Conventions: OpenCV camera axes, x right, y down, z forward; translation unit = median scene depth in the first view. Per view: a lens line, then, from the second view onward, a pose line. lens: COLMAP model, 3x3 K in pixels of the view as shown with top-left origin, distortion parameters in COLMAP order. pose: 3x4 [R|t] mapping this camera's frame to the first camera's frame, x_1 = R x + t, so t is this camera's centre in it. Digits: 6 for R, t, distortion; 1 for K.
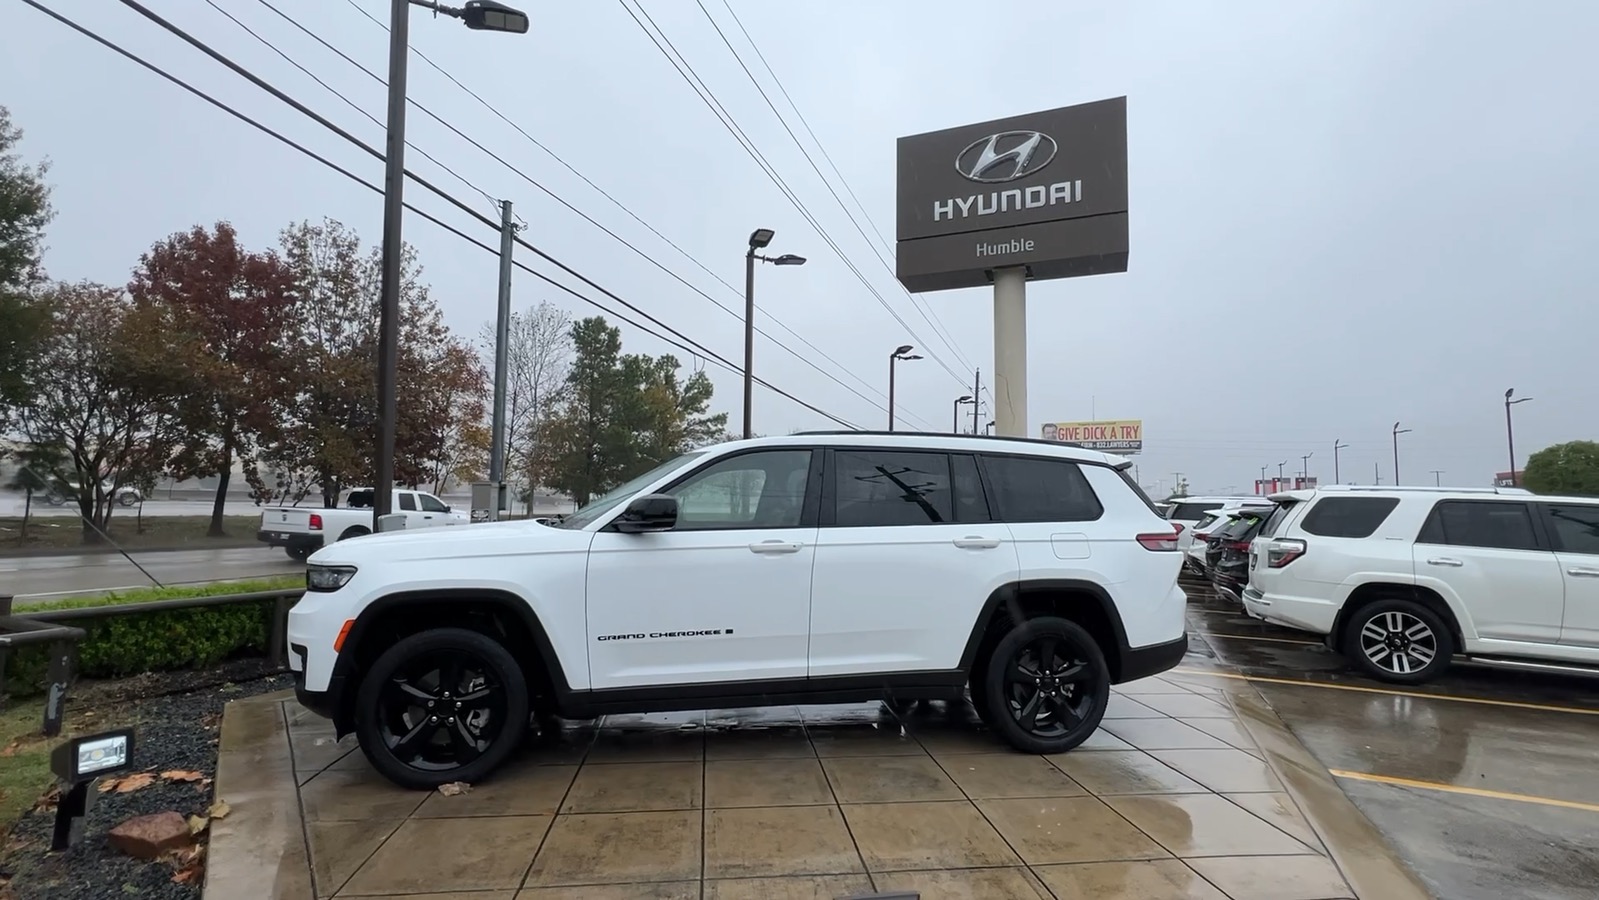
lens RADIAL K [[727.0, 0, 800.6], [0, 727.0, 452.4], [0, 0, 1]] dist [0.001176, 0.000319]
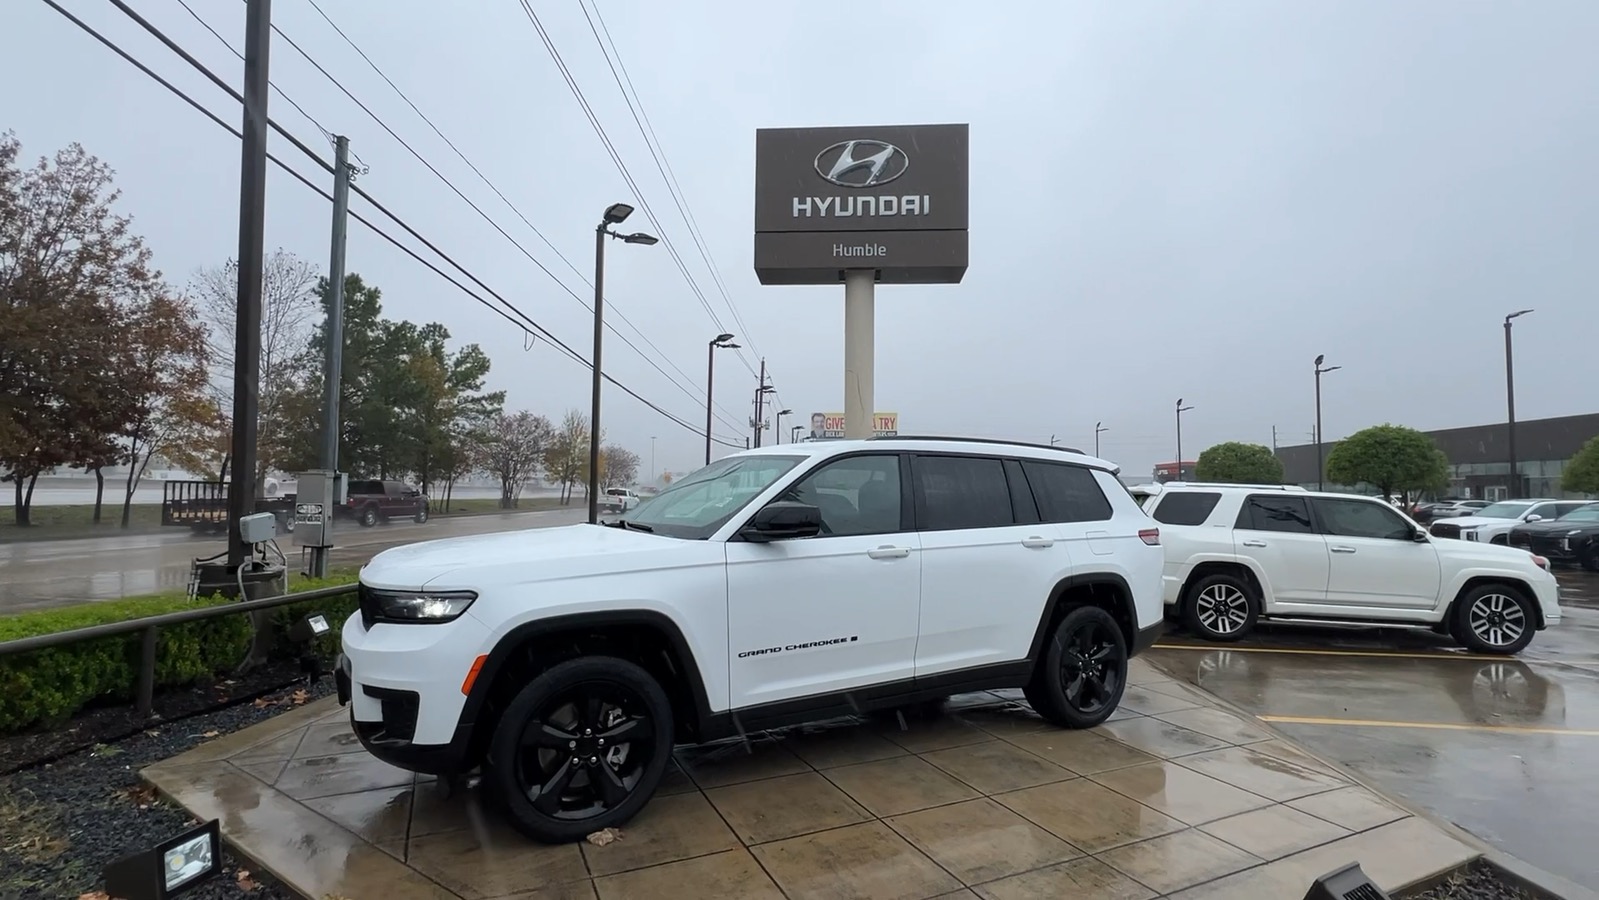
lens RADIAL K [[727.0, 0, 800.1], [0, 727.0, 451.6], [0, 0, 1]] dist [0.001176, 0.000319]
pose [[0.949129, 0.016369, 0.314461, -0.129508], [-0.022897, 0.999592, 0.017075, -0.006681], [-0.314053, -0.023407, 0.949117, 0.022360]]
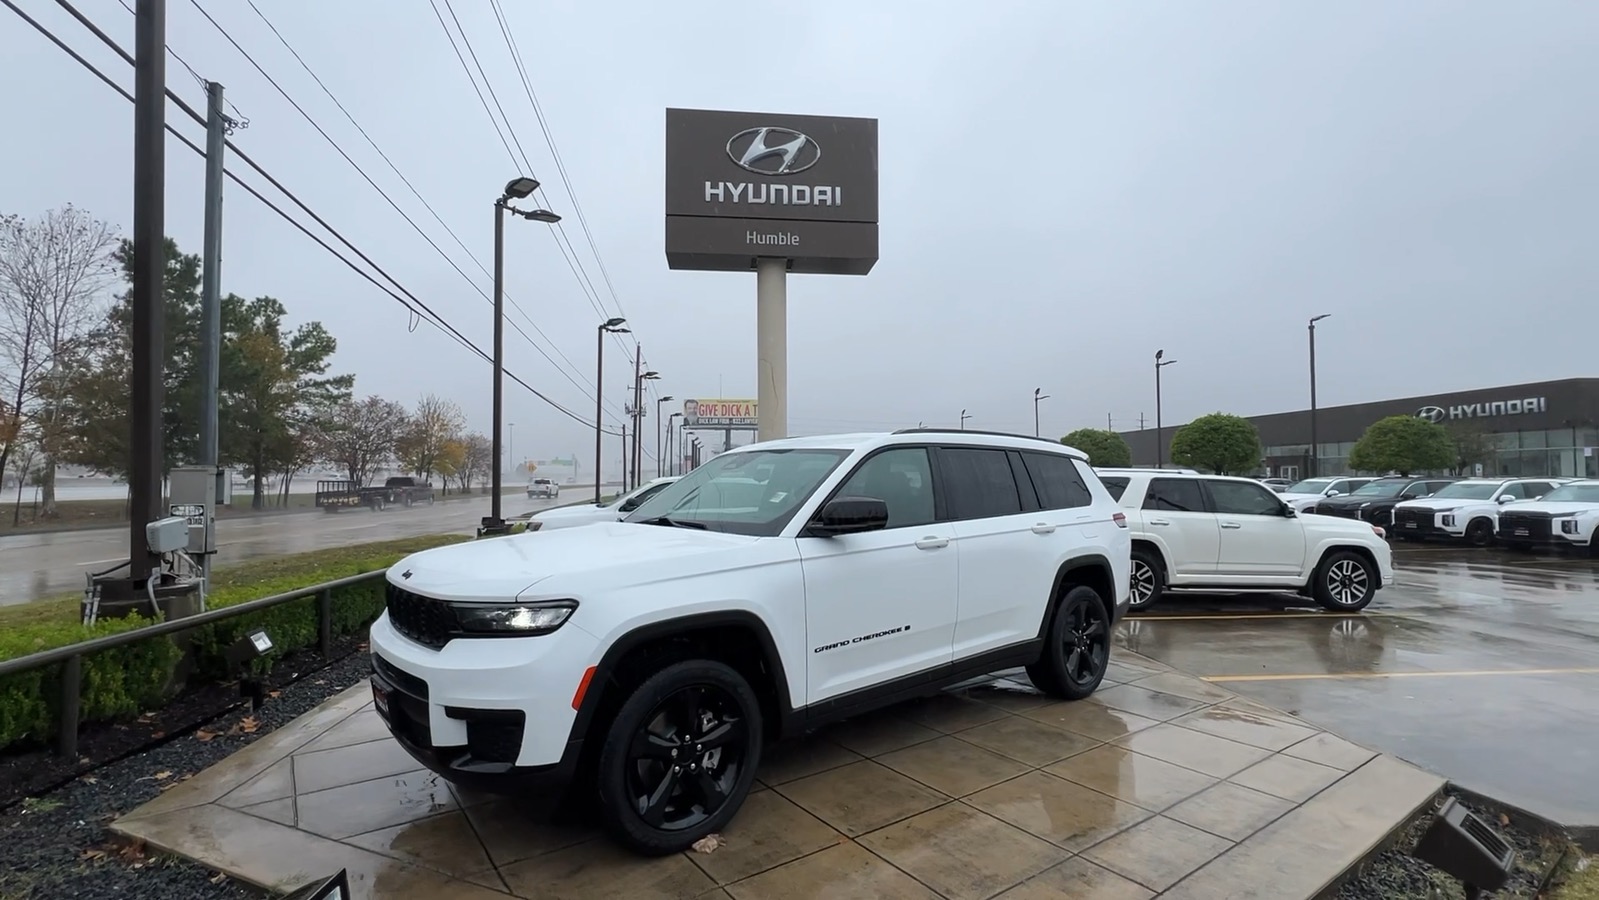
lens RADIAL K [[727.0, 0, 799.5], [0, 727.0, 451.6], [0, 0, 1]] dist [0.001176, 0.000319]
pose [[0.877576, 0.002909, 0.479428, -0.192493], [-0.020589, 0.999288, 0.031624, -0.008109], [-0.478995, -0.037623, 0.877011, 0.049407]]
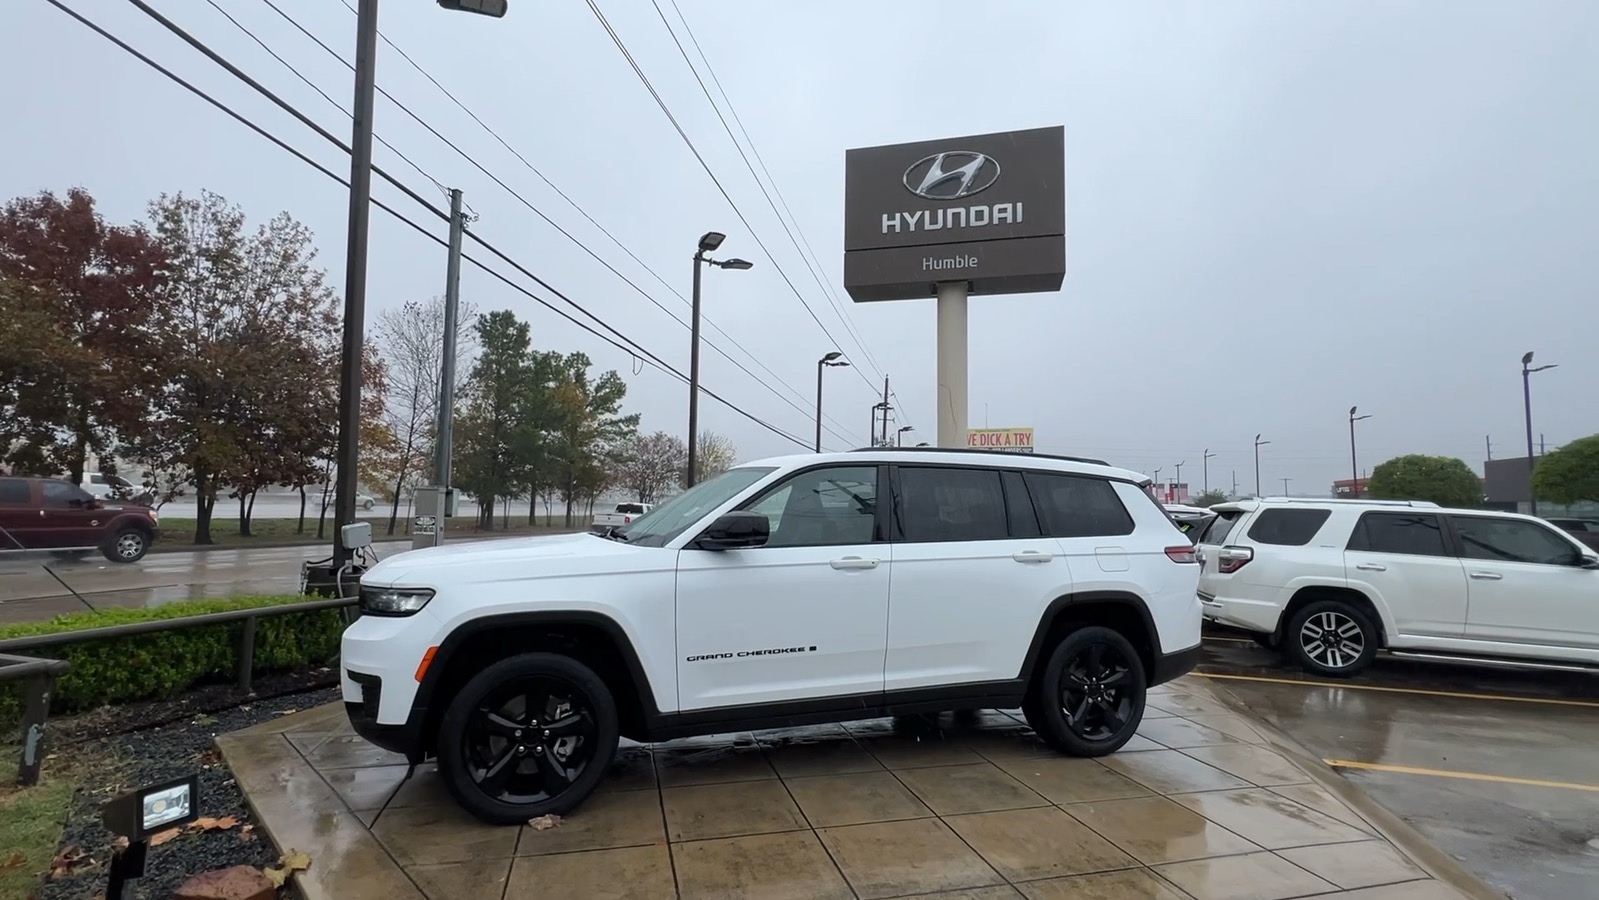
lens RADIAL K [[727.0, 0, 800.4], [0, 727.0, 452.6], [0, 0, 1]] dist [0.001176, 0.000319]
pose [[0.990779, 0.013448, 0.134820, -0.067701], [-0.013145, 0.999909, -0.003136, -0.005336], [-0.134850, 0.001335, 0.990865, 0.002588]]
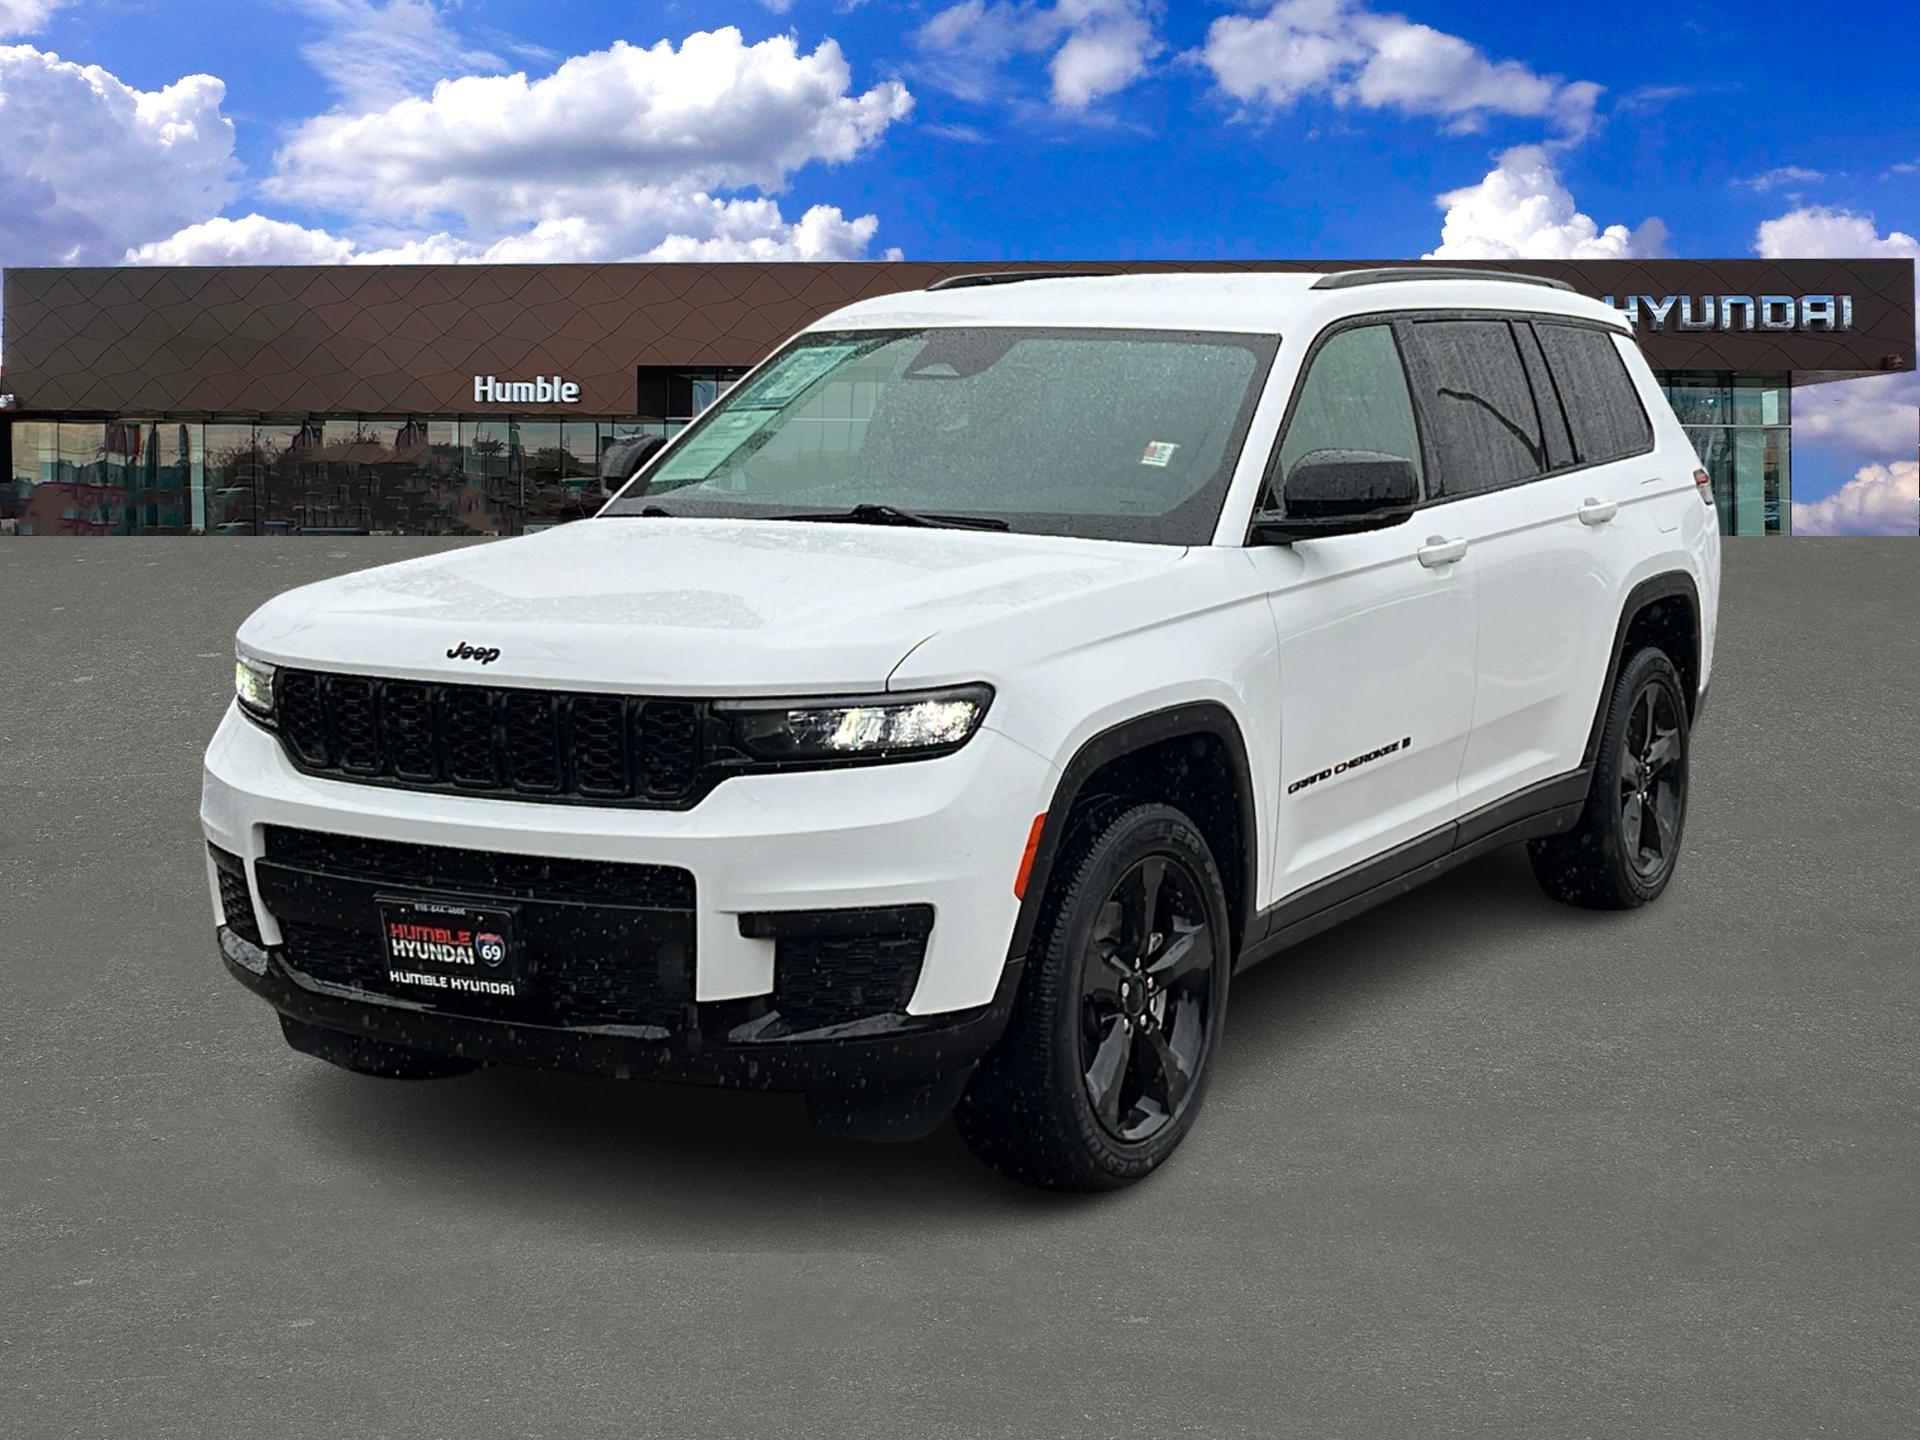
lens RADIAL K [[2859.2, 0, 1035.0], [0, 2859.2, 728.1], [0, 0, 1]] dist [0.202706, 0.000000]
pose [[0.663294, -0.117993, 0.738999, -0.420643], [-0.045713, 0.979260, 0.197385, -0.028301], [-0.746962, -0.164706, 0.644143, 0.004969]]
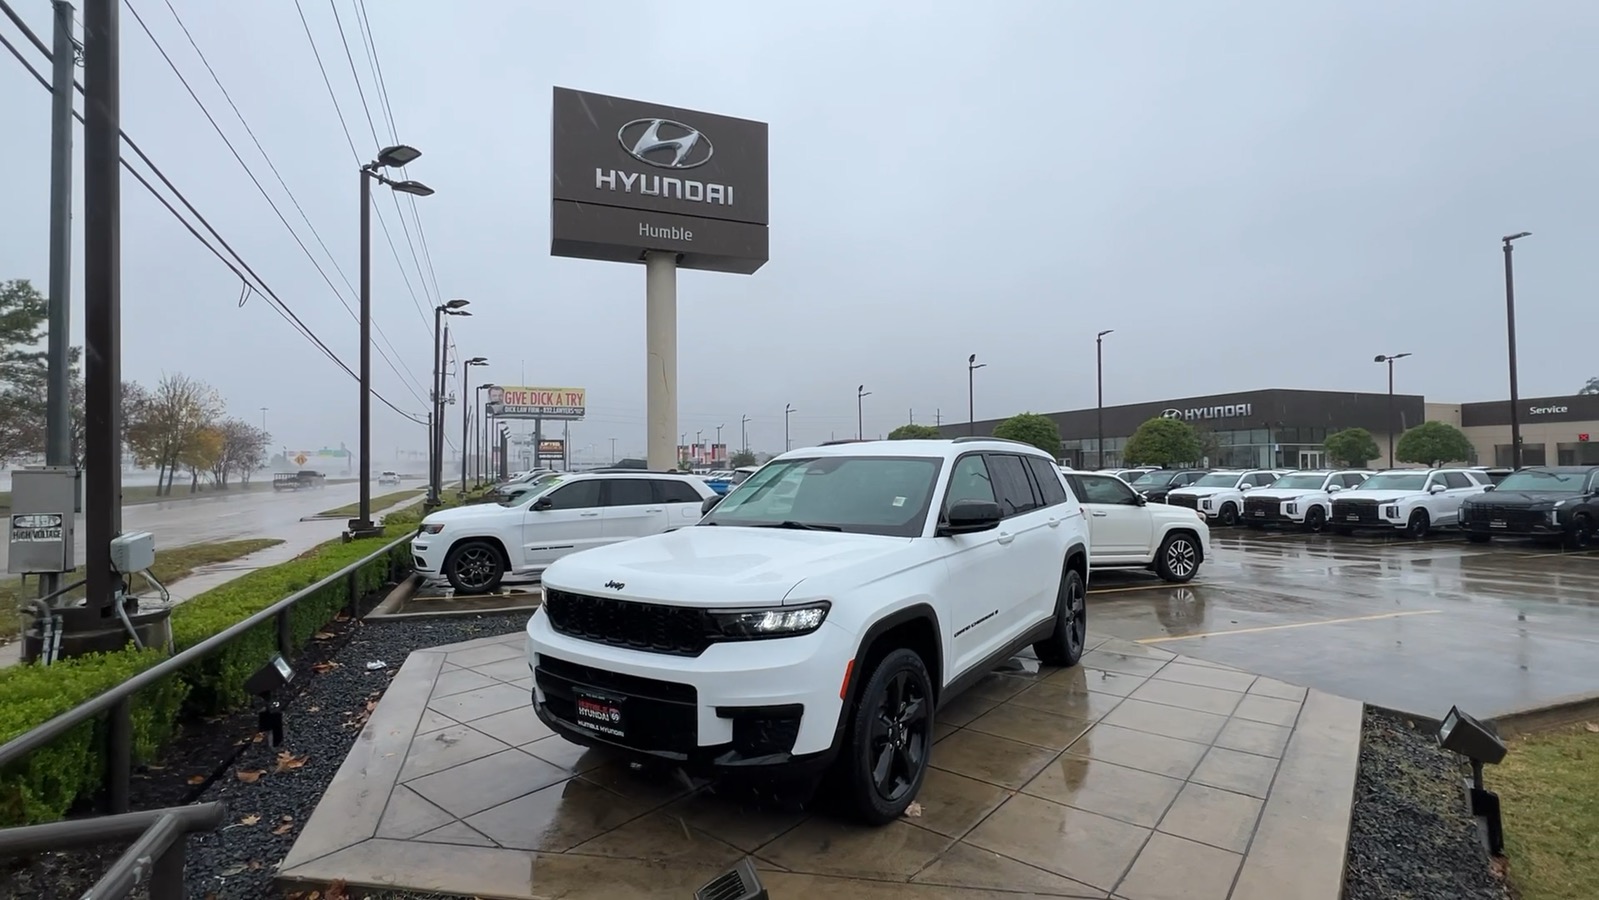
lens RADIAL K [[727.0, 0, 798.8], [0, 727.0, 451.1], [0, 0, 1]] dist [0.001176, 0.000319]
pose [[0.724984, -0.000190, 0.688766, -0.305758], [-0.033792, 0.998786, 0.035844, -0.012516], [-0.687936, -0.049261, 0.724097, 0.100569]]
